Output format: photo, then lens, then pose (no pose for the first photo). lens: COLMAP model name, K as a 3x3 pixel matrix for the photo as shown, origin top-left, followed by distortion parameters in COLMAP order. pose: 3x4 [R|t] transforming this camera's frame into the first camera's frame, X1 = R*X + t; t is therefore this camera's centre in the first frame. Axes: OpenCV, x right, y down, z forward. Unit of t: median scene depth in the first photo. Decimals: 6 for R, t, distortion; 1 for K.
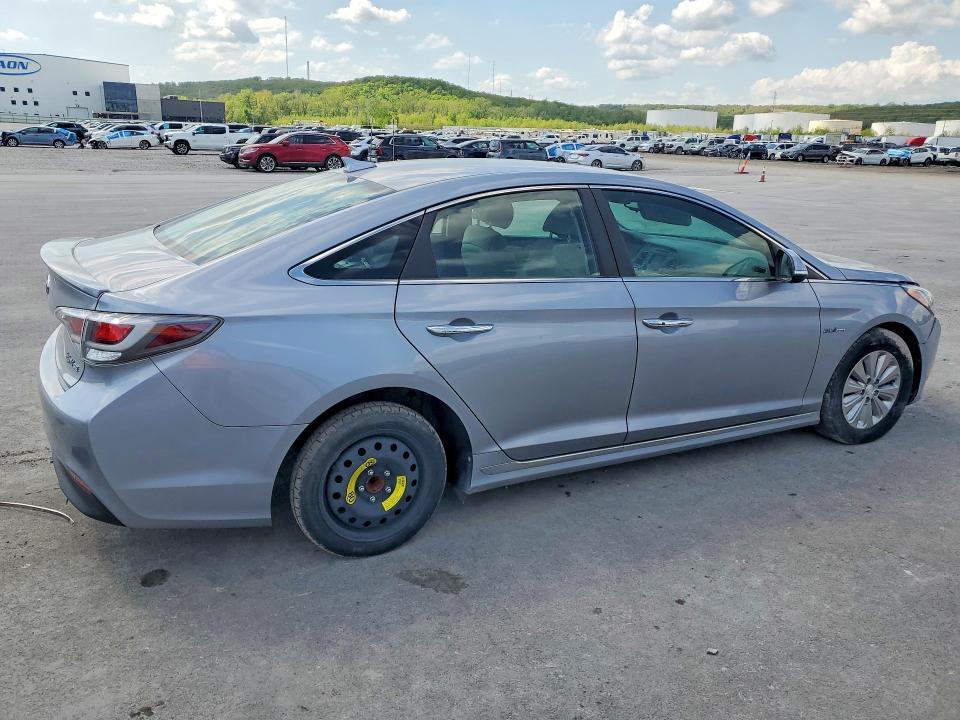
lens RADIAL K [[709.2, 0, 476.1], [0, 709.2, 350.8], [0, 0, 1]] dist [0.026360, -0.004352]
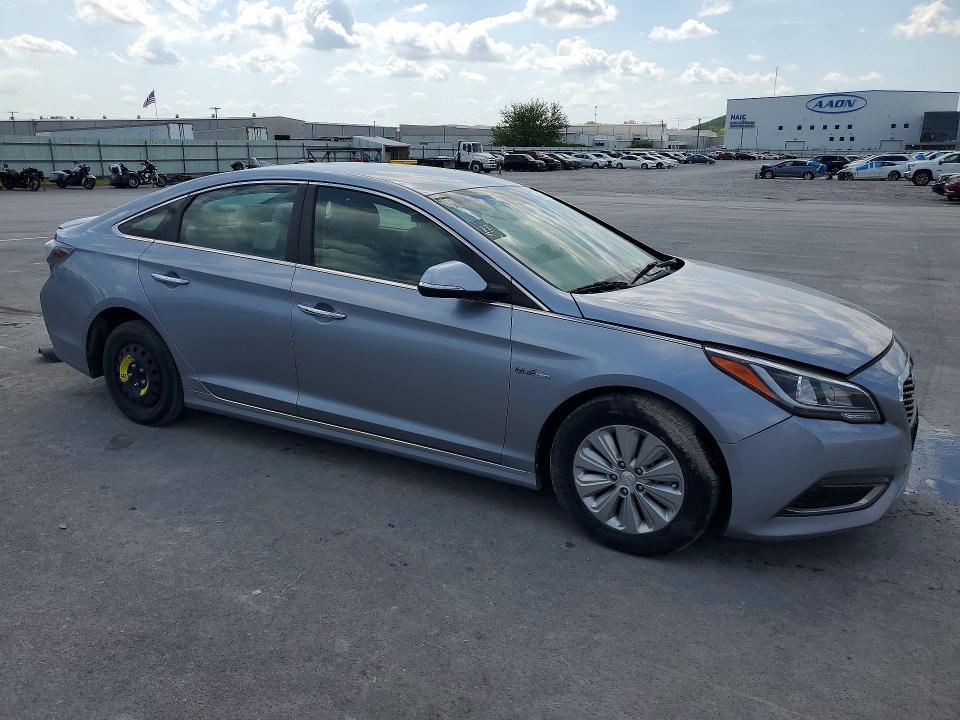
lens RADIAL K [[709.2, 0, 475.4], [0, 709.2, 368.4], [0, 0, 1]] dist [0.026360, -0.004352]
pose [[0.596183, 0.211617, -0.774457, 1.405988], [-0.225374, 0.969962, 0.091544, -0.120779], [0.770566, 0.119965, 0.625968, 0.592322]]
